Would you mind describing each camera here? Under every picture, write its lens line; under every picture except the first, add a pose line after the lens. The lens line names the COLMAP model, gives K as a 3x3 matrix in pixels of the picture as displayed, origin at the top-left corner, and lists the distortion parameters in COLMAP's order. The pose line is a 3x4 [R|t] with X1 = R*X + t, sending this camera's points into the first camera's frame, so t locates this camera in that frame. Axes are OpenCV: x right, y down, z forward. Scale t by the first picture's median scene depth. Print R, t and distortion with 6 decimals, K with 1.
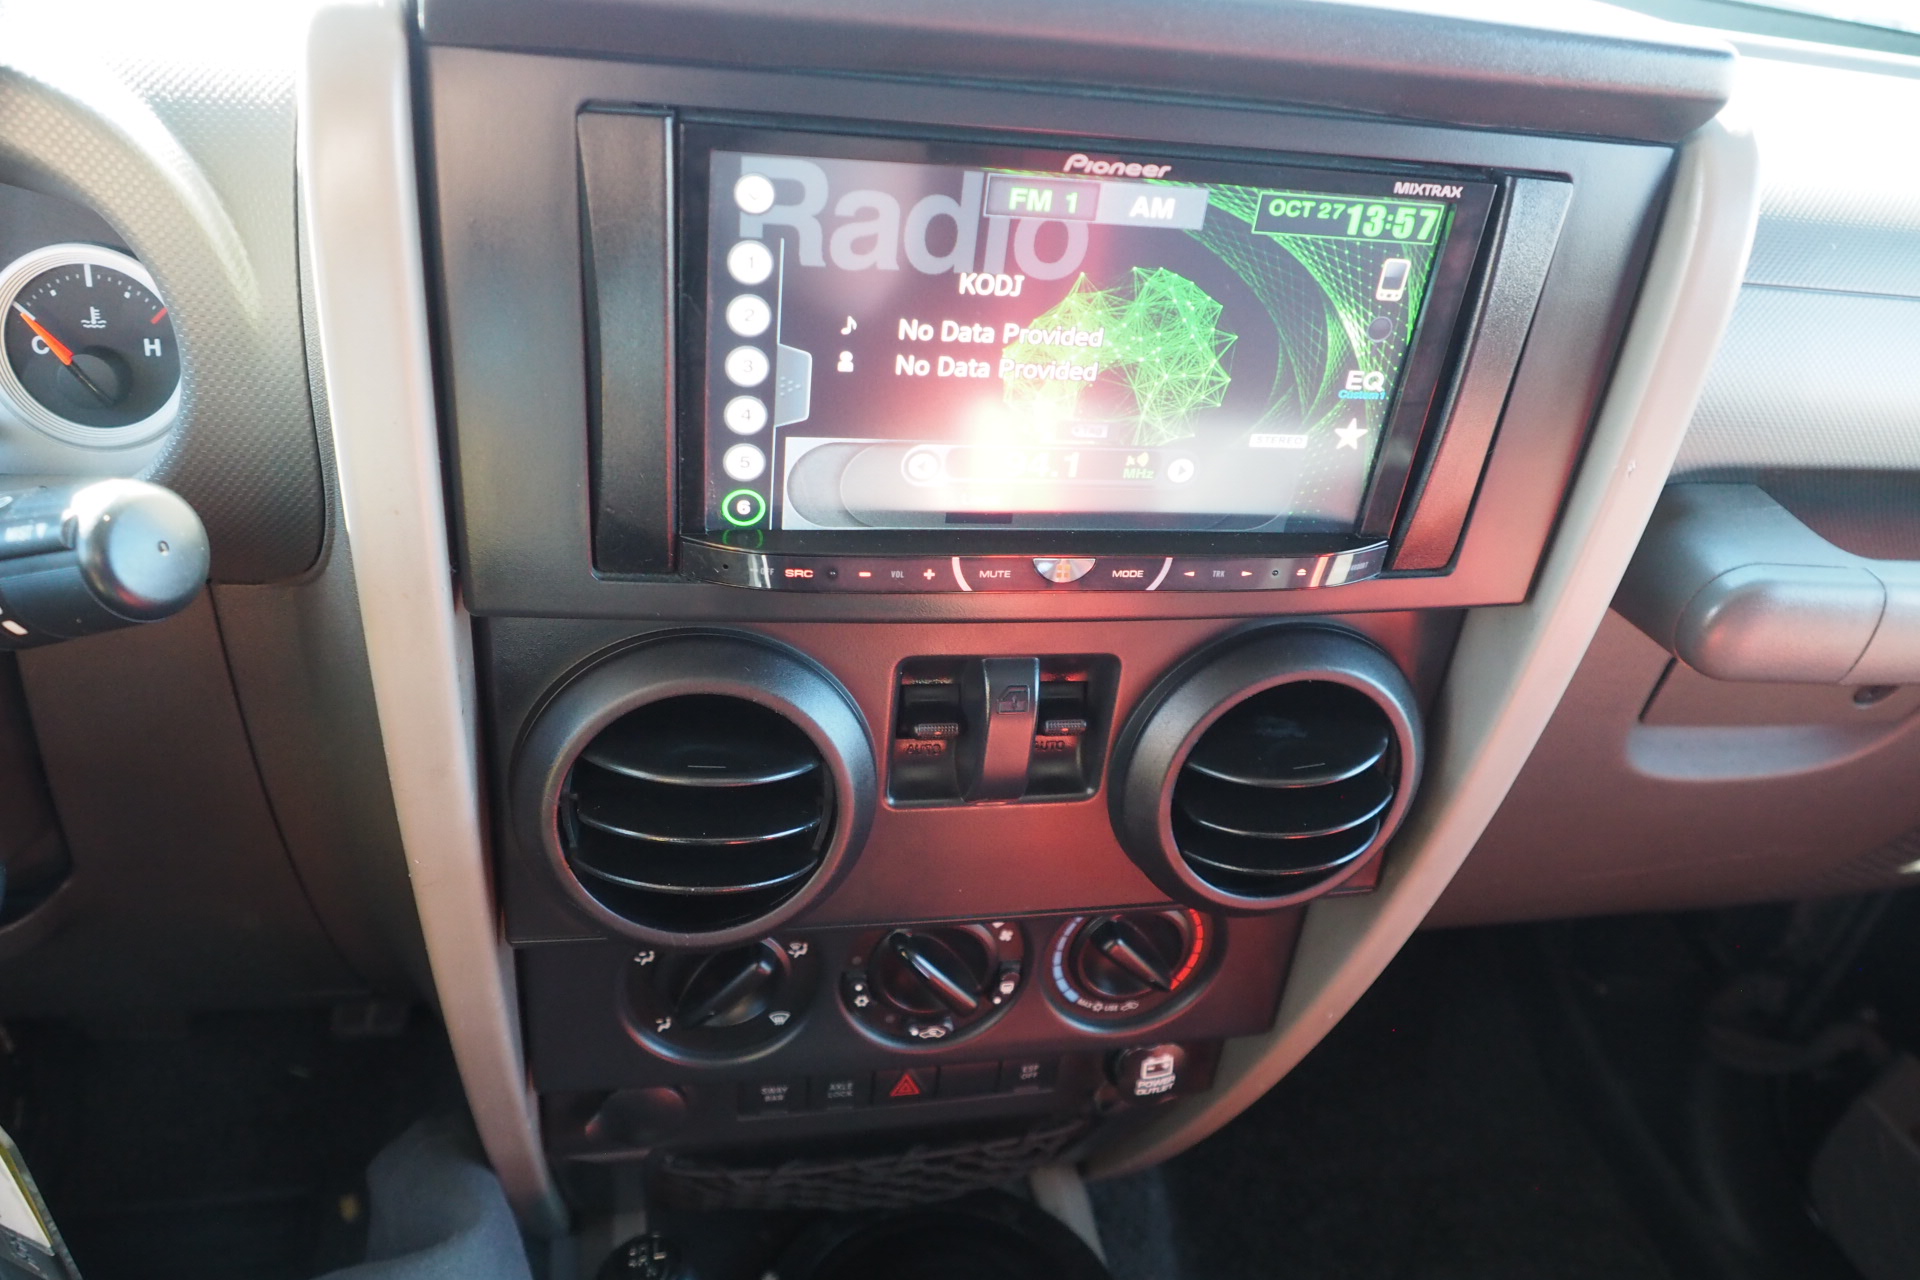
lens RADIAL K [[1364.6, 0, 974.1], [0, 1364.6, 660.2], [0, 0, 1]] dist [-0.019208, -0.006191]
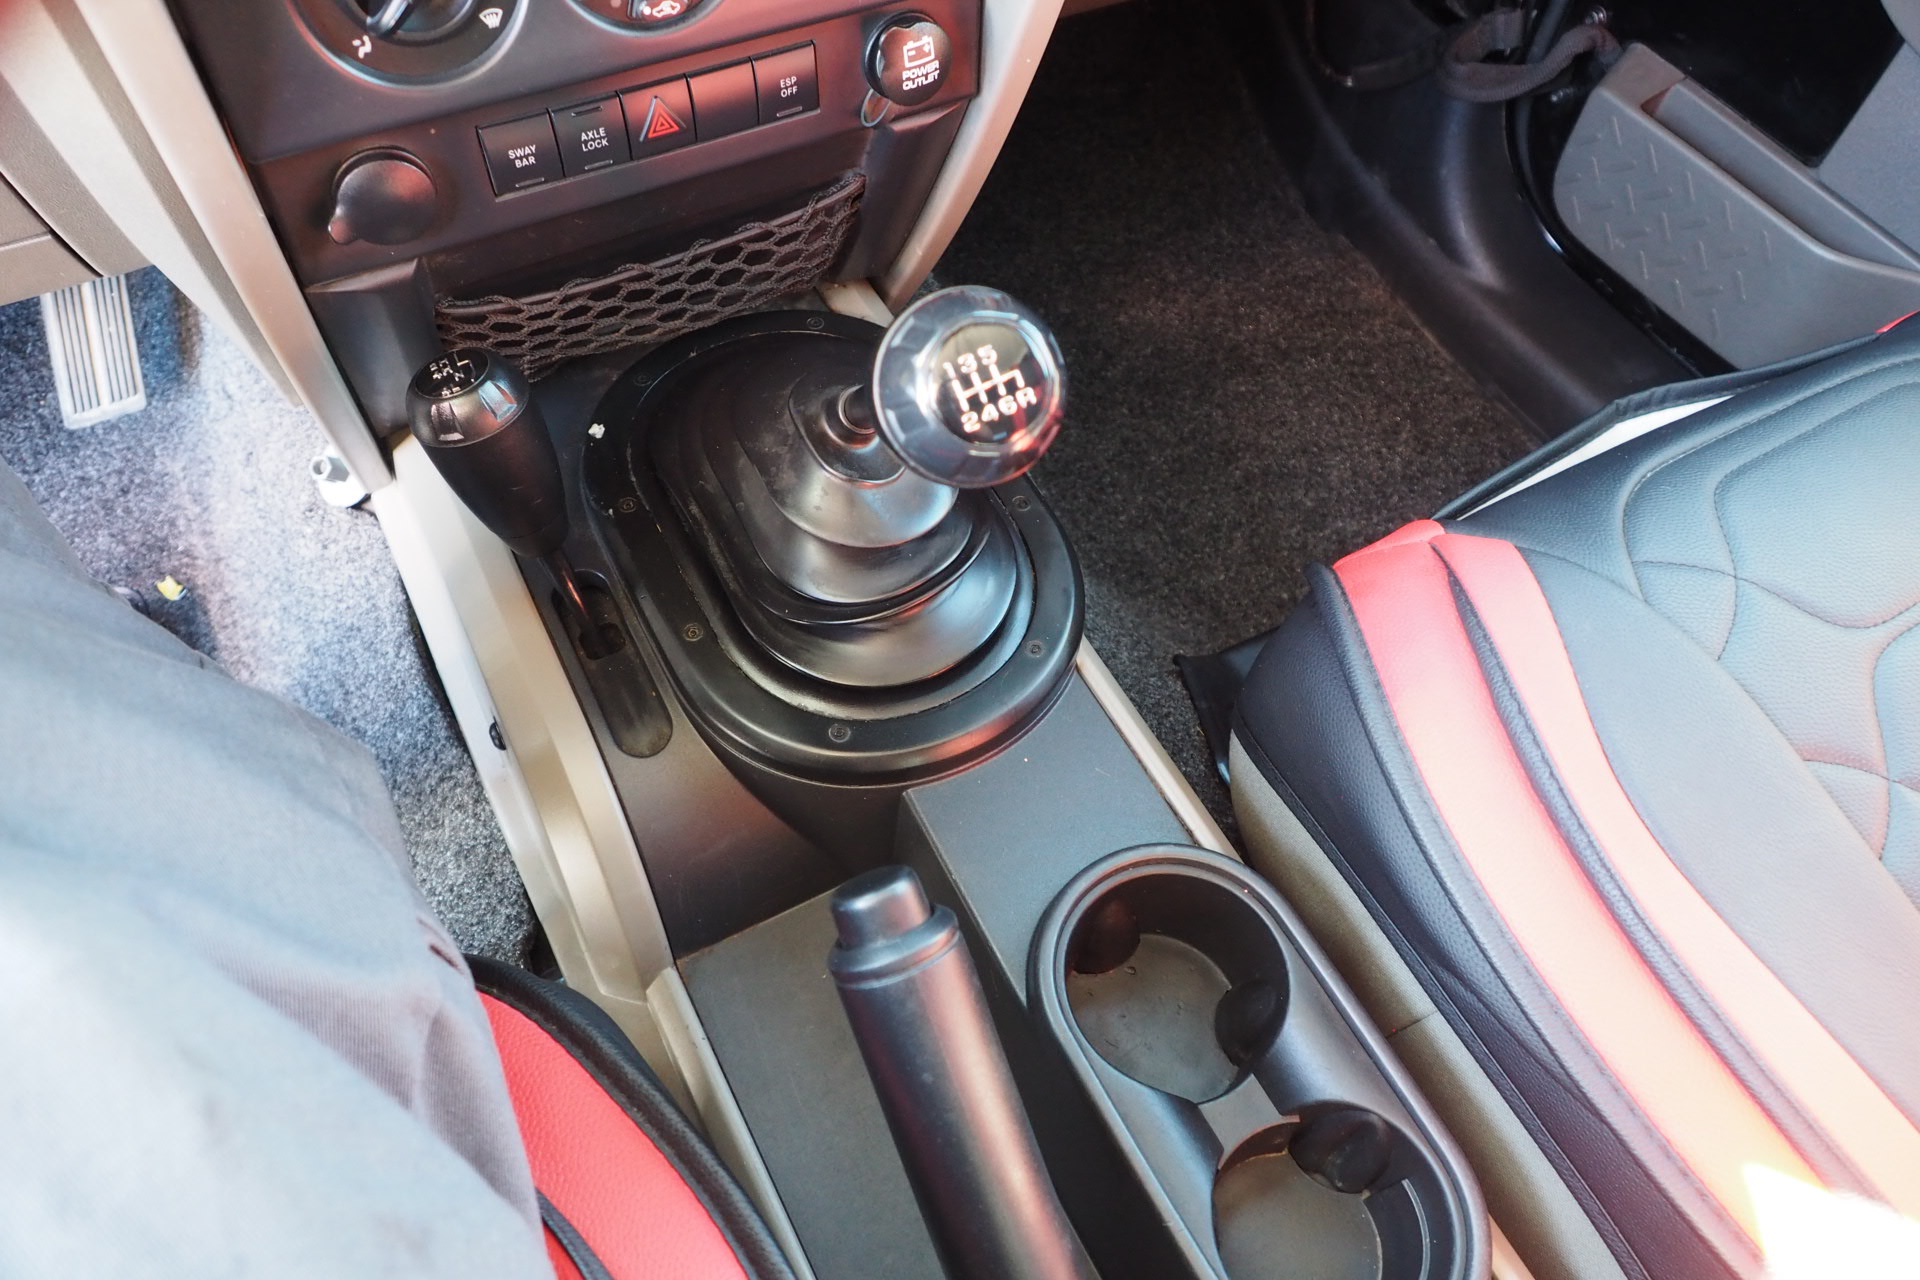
lens RADIAL K [[1372.8, 0, 970.3], [0, 1372.8, 615.3], [0, 0, 1]] dist [-0.007395, -0.006651]
pose [[0.957092, -0.269425, 0.106699, -0.042588], [0.206625, 0.892650, 0.400601, 0.305379], [-0.203177, -0.361366, 0.910019, -0.019632]]
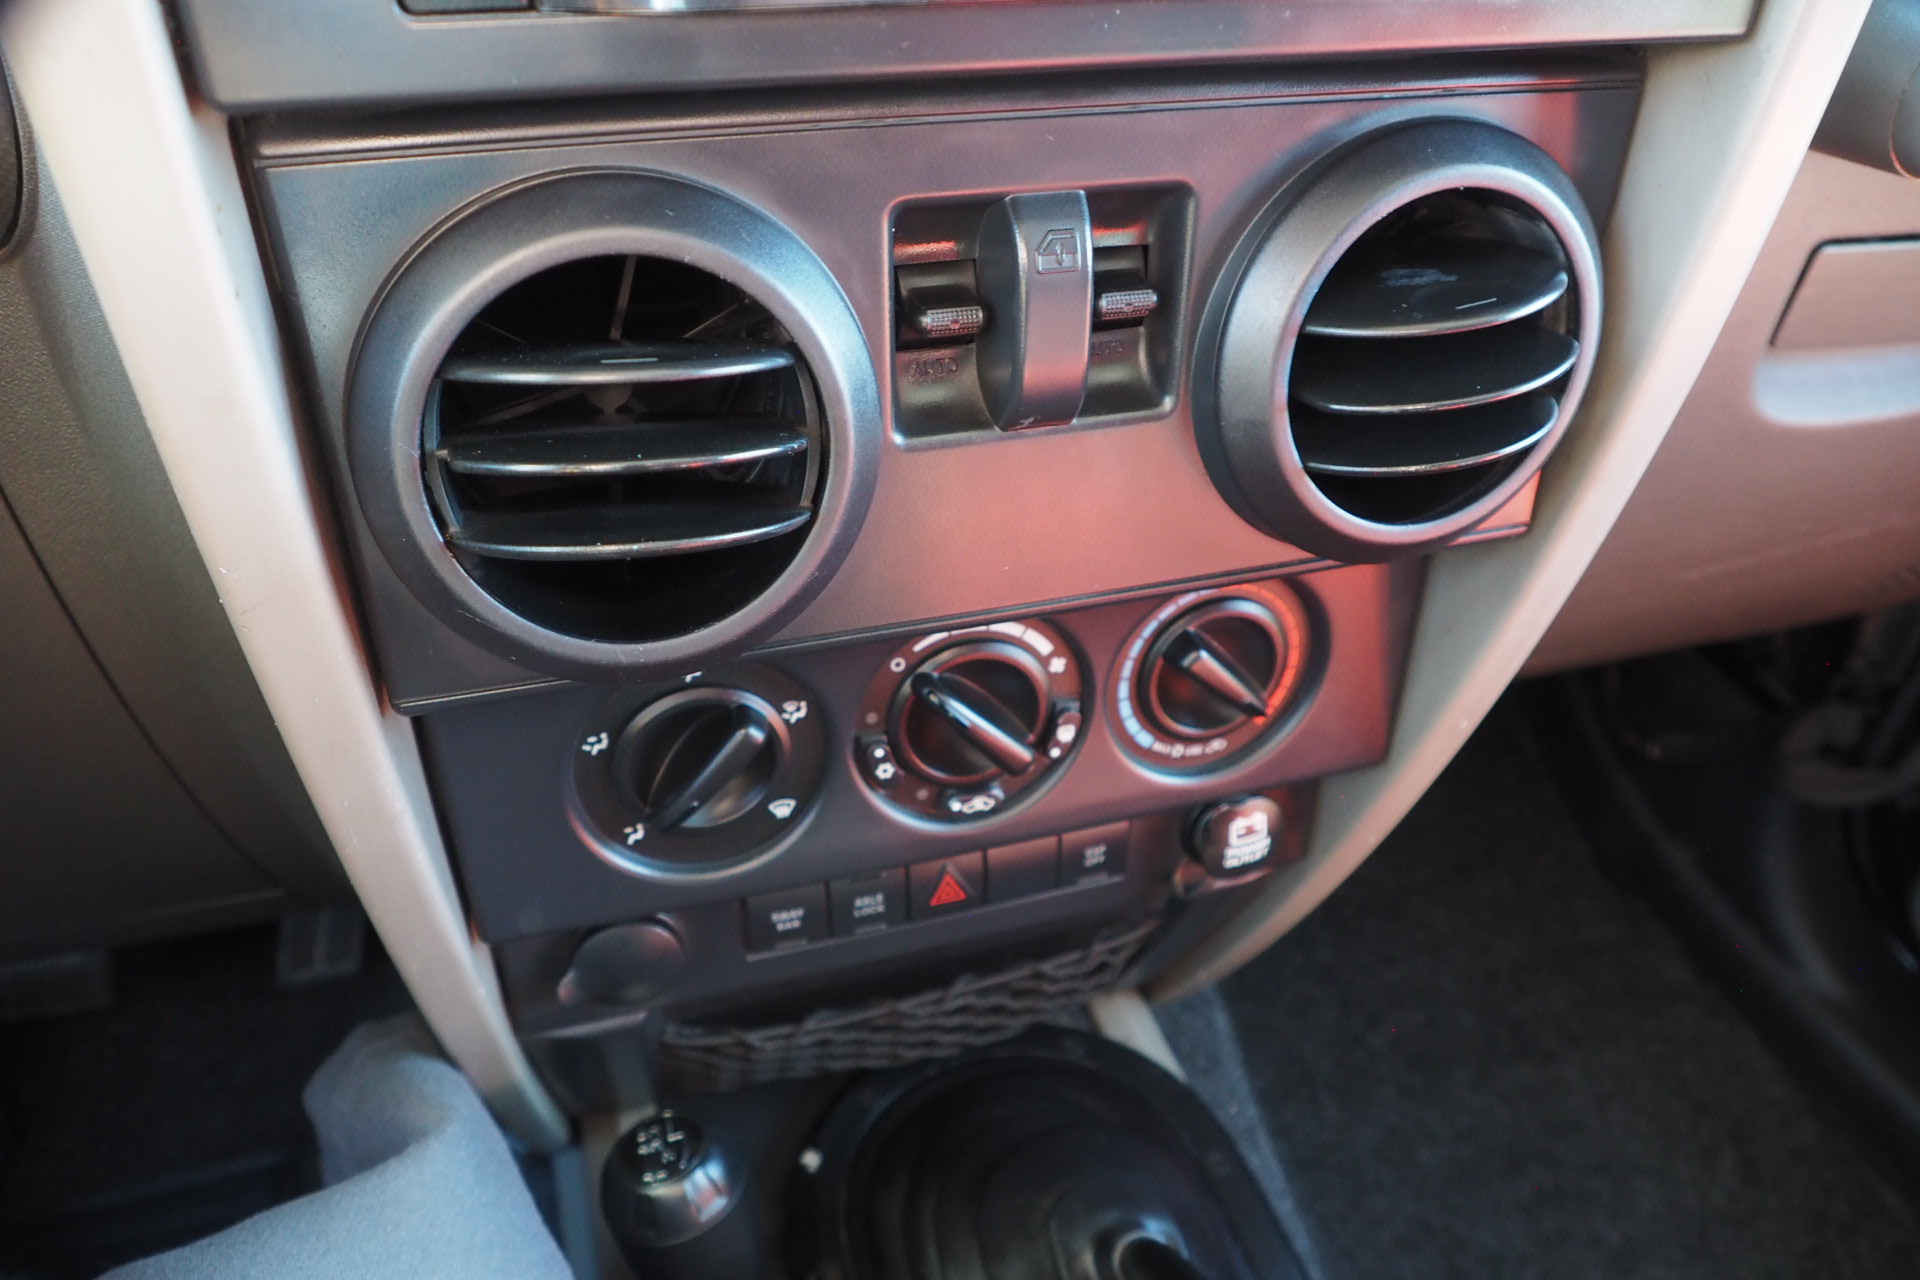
lens RADIAL K [[1364.6, 0, 974.1], [0, 1364.6, 660.2], [0, 0, 1]] dist [-0.019208, -0.006191]
pose [[0.990834, -0.131103, 0.032556, -0.047048], [0.128700, 0.989394, 0.067348, 0.135356], [-0.041041, -0.062541, 0.997198, 0.216443]]
